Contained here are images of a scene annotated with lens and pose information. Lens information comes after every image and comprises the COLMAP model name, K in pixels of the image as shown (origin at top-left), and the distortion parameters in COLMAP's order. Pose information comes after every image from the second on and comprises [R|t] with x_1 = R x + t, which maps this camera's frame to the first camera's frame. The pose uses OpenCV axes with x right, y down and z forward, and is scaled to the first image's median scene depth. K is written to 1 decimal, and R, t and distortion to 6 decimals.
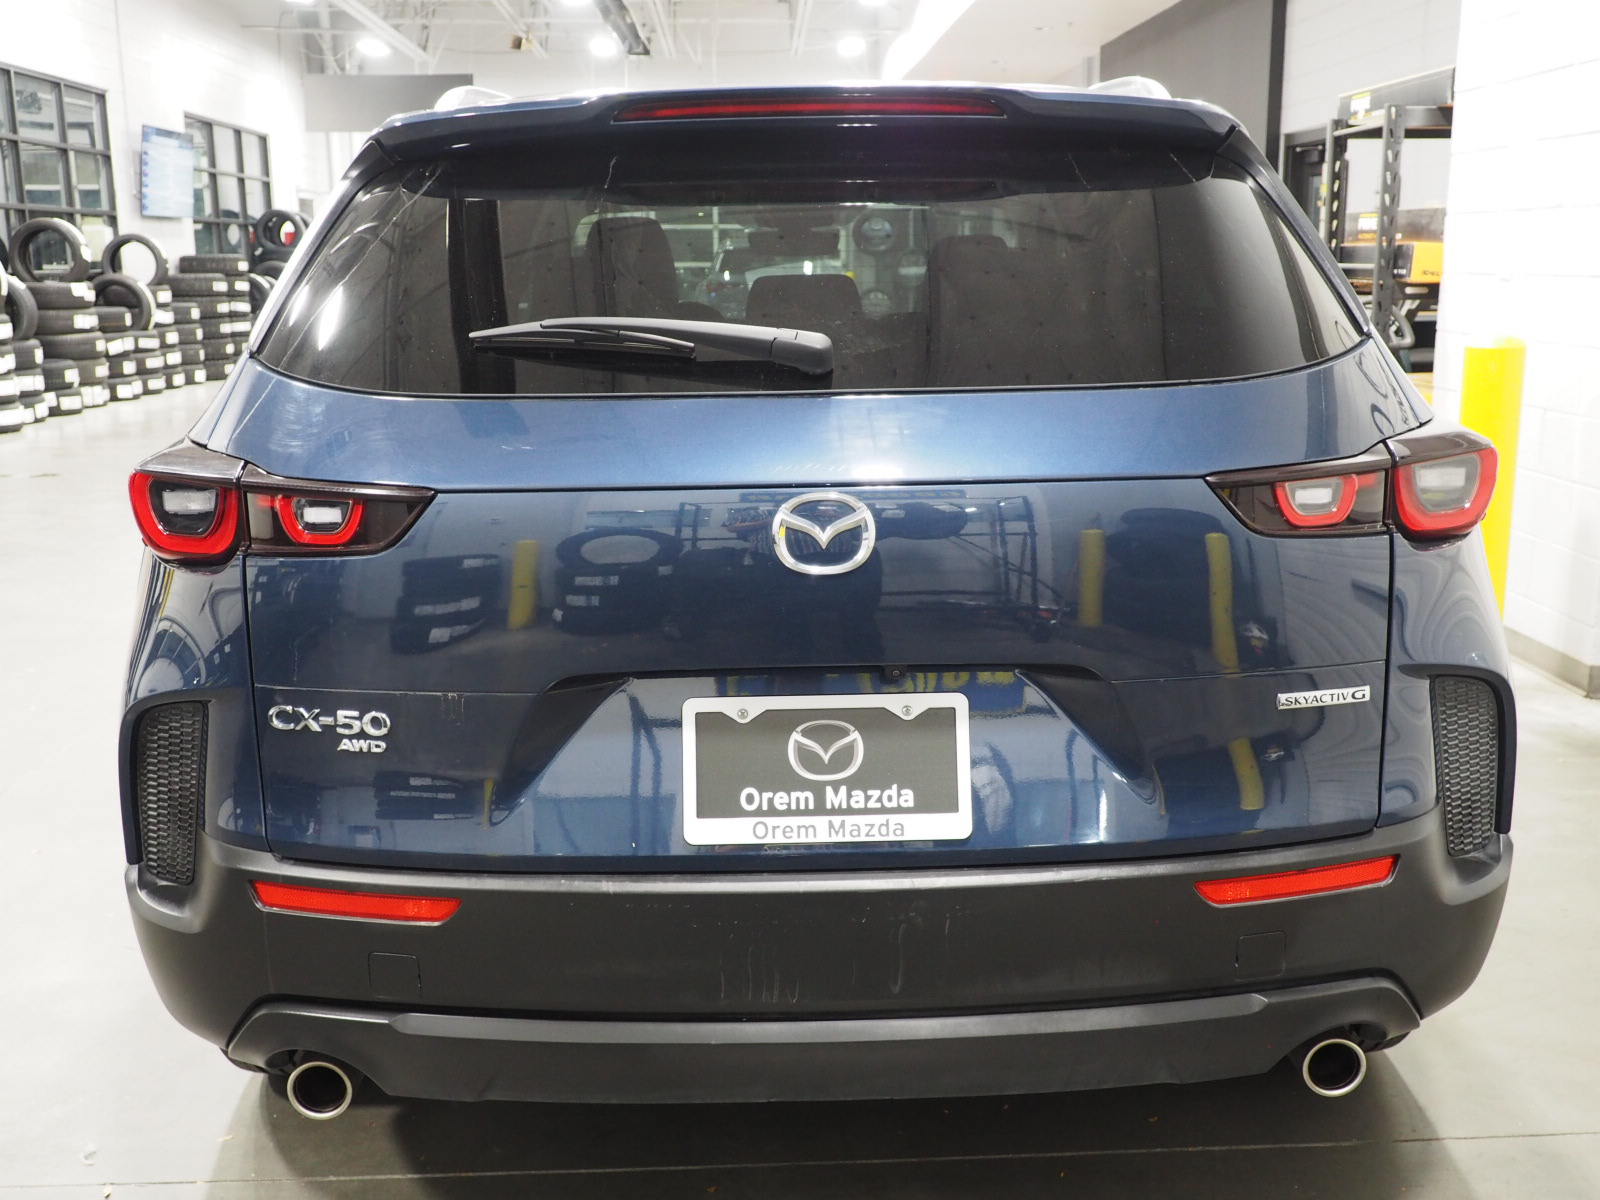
lens RADIAL K [[1602.0, 0, 800.0], [0, 1602.0, 600.0], [0, 0, 1]] dist [-0.011082, -0.001544]
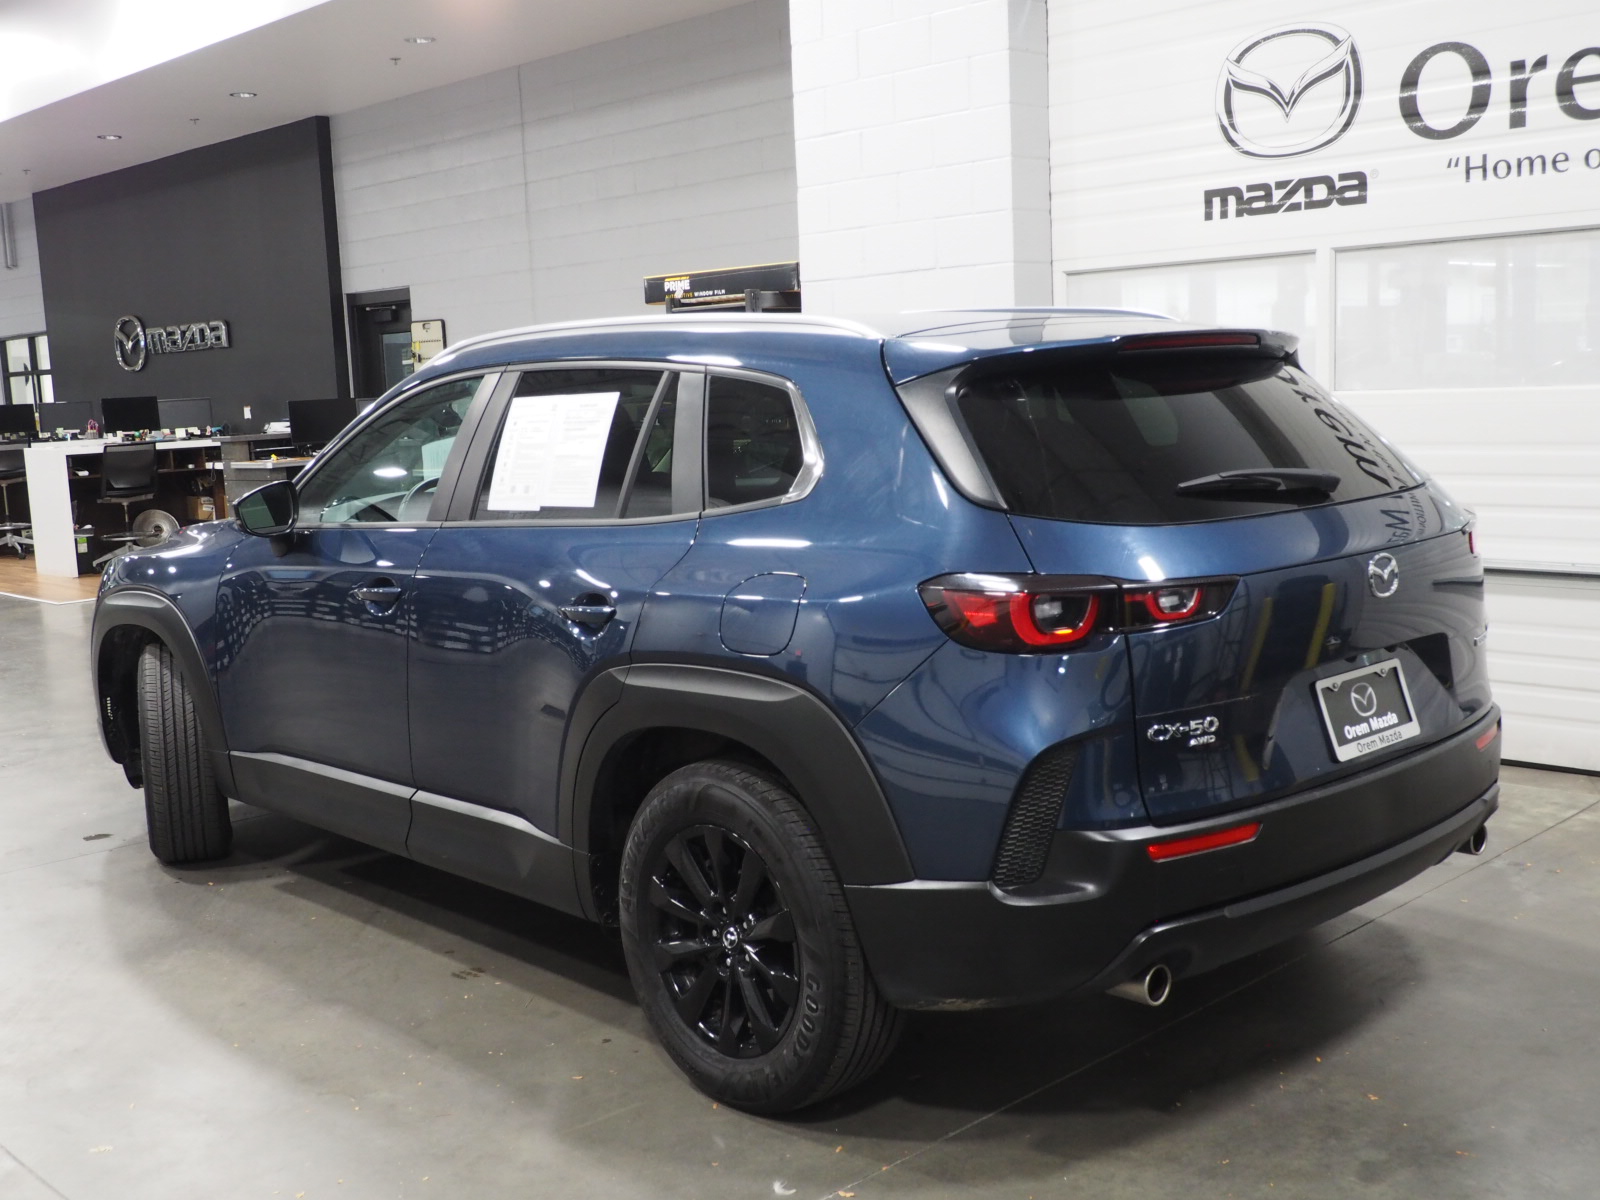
lens RADIAL K [[1728.1, 0, 800.0], [0, 1728.1, 600.0], [0, 0, 1]] dist [-0.004561, -0.000844]
pose [[0.744390, -0.107848, 0.658978, -1.706144], [0.170498, 0.984857, -0.031415, -0.061921], [-0.645611, 0.135740, 0.751506, -0.057745]]
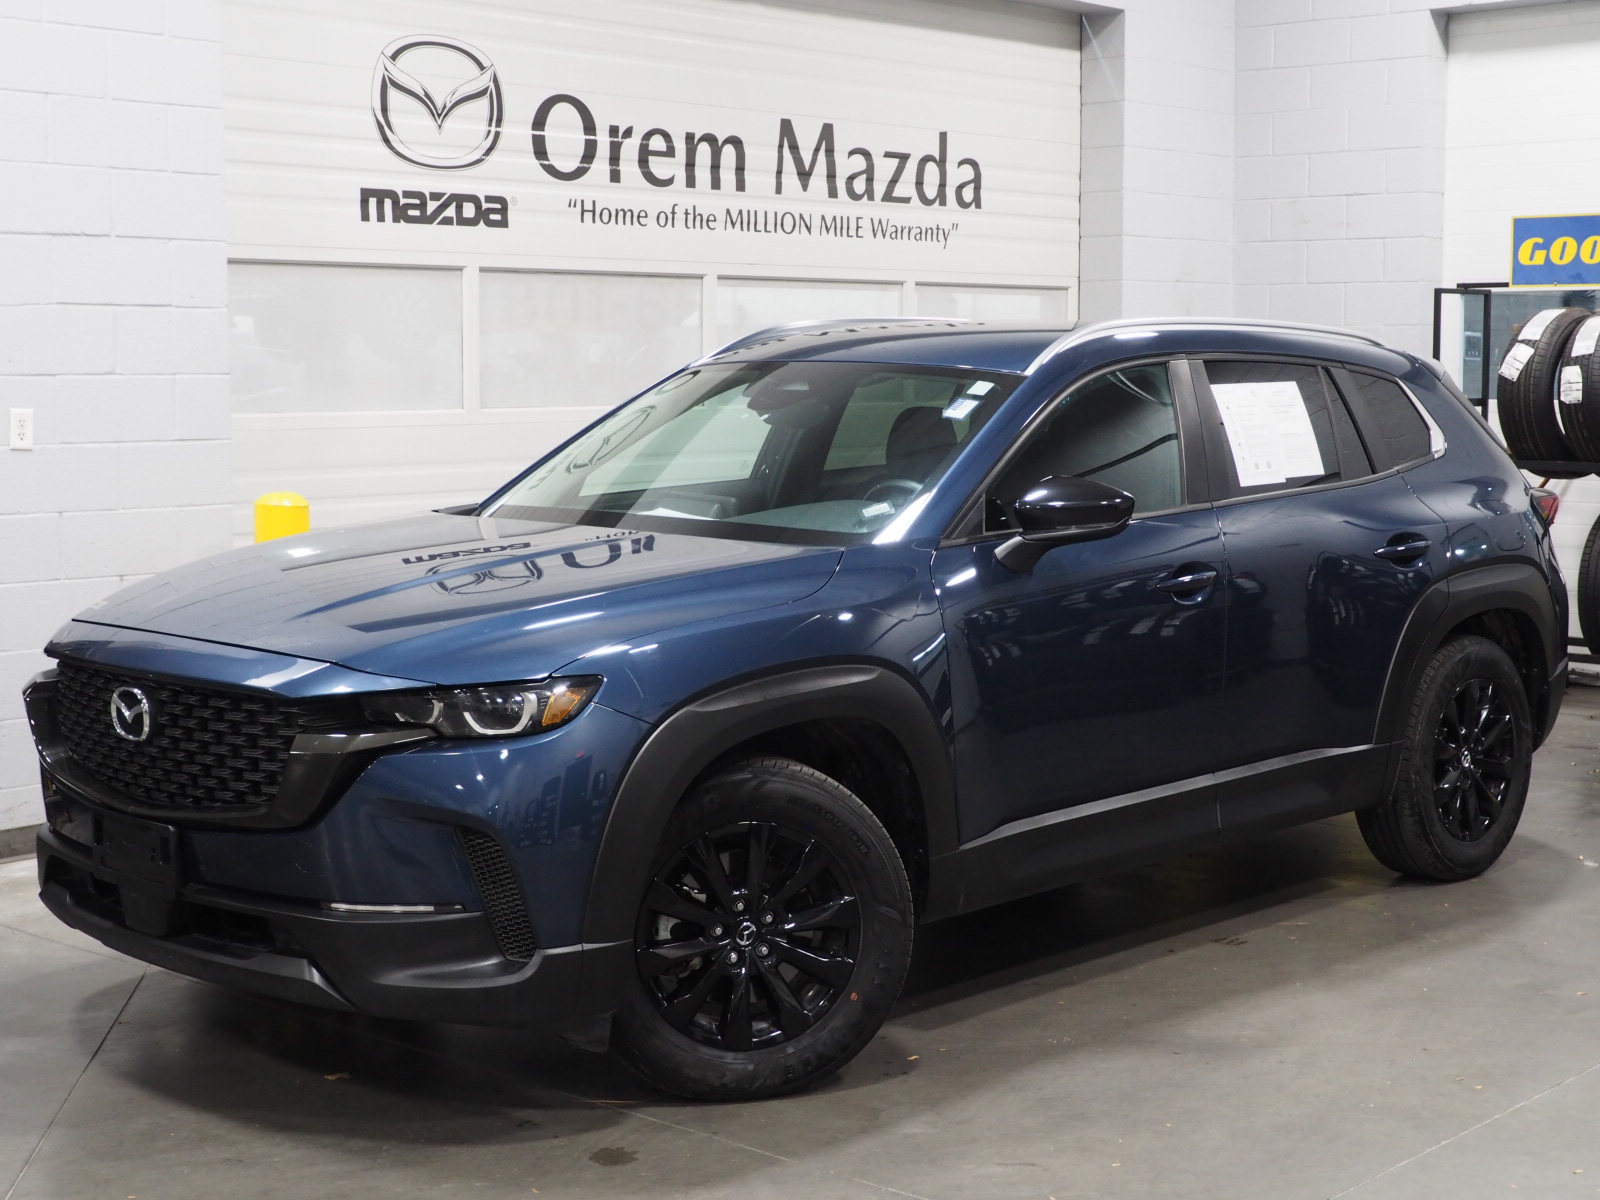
lens RADIAL K [[2459.2, 0, 800.0], [0, 2459.2, 600.0], [0, 0, 1]] dist [-0.015700, -0.045136]
pose [[-0.718940, -0.058430, 0.692611, -2.512235], [0.150412, 0.959771, 0.237097, -1.135335], [-0.678602, 0.274636, -0.681230, 4.970621]]
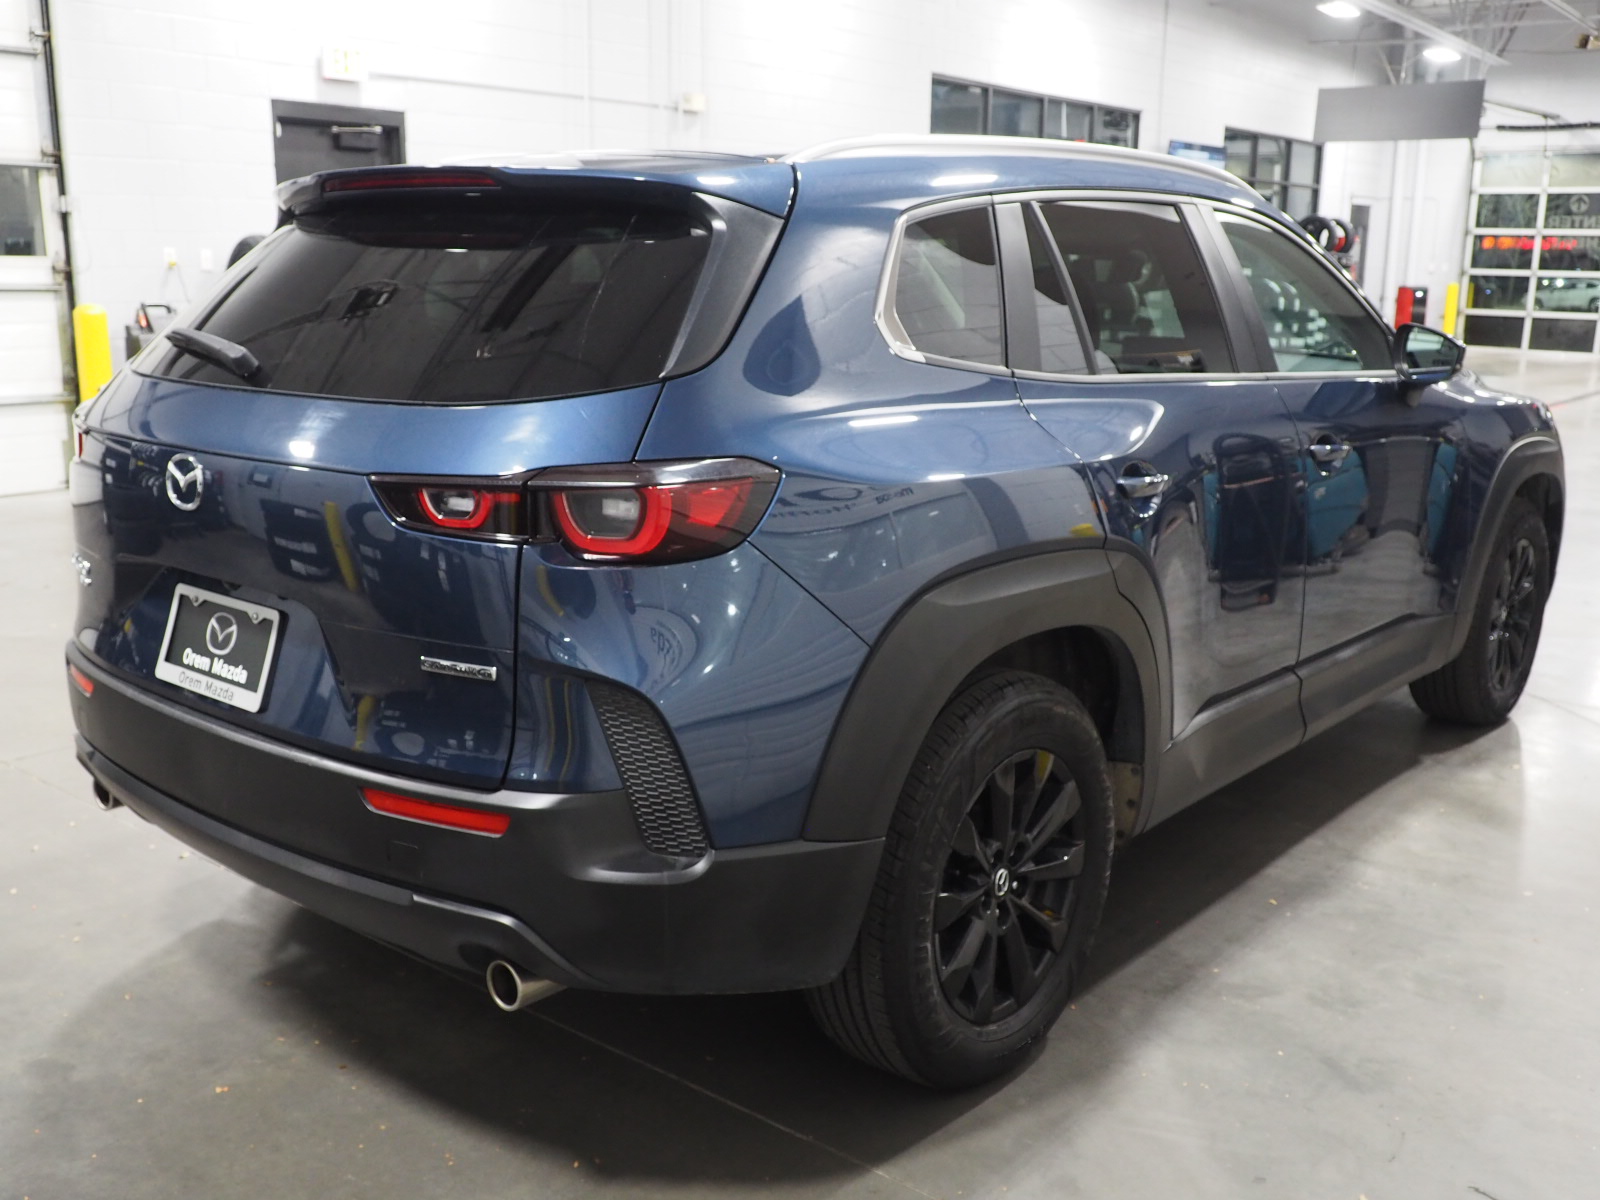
lens RADIAL K [[1523.9, 0, 800.0], [0, 1523.9, 600.0], [0, 0, 1]] dist [-0.005706, 0.010834]
pose [[0.754873, 0.165250, -0.634712, 1.279420], [-0.158240, 0.985038, 0.068260, -0.113102], [0.636495, 0.048909, 0.769728, 0.268664]]
